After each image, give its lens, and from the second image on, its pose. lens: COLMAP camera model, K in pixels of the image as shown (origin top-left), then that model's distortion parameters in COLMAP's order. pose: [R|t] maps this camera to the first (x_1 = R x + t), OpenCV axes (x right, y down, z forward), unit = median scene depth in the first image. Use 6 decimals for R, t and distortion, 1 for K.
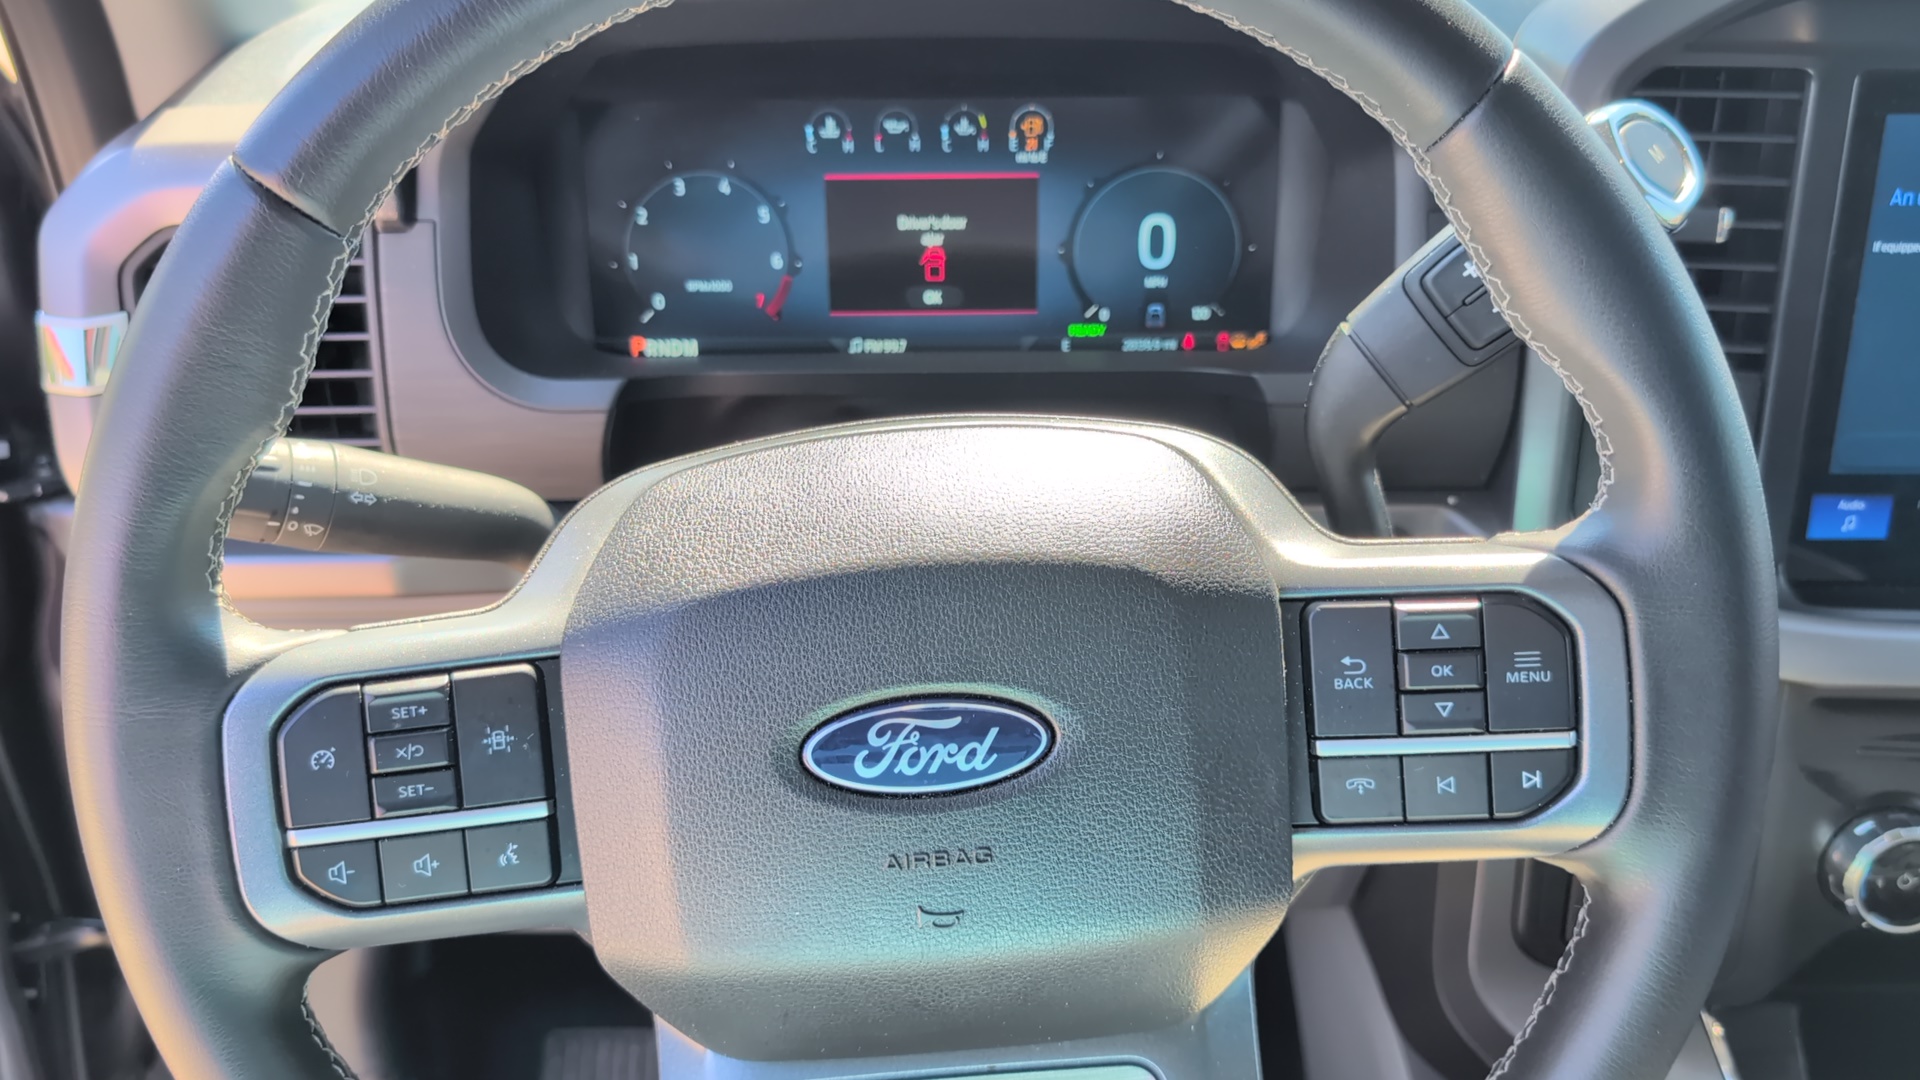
lens RADIAL K [[1724.2, 0, 921.9], [0, 1724.2, 510.4], [0, 0, 1]] dist [0.014138, -0.001755]
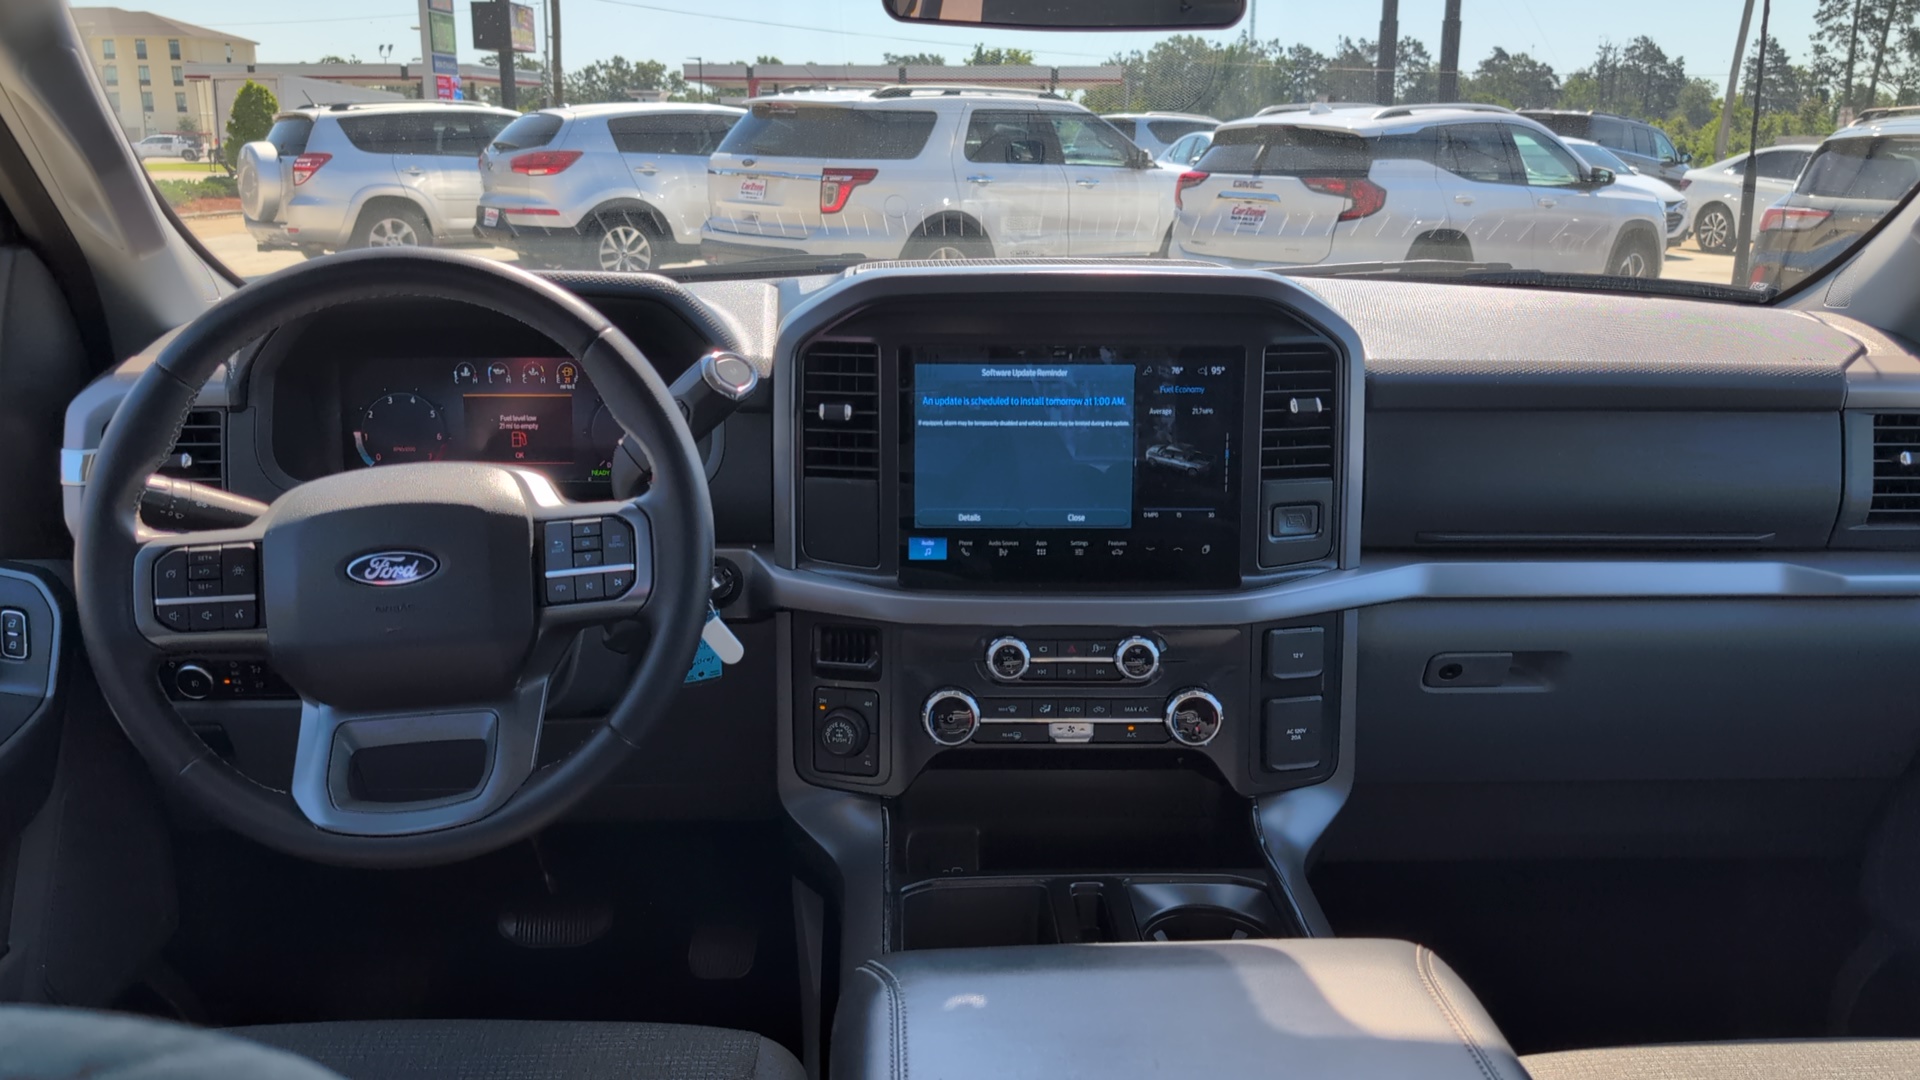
lens RADIAL K [[1650.7, 0, 968.7], [0, 1650.7, 510.1], [0, 0, 1]] dist [-0.000936, -0.010120]
pose [[0.999706, 0.004420, 0.023842, 0.829613], [0.000065, 0.982757, -0.184901, 0.515743], [-0.024248, 0.184848, 0.982468, -1.567970]]
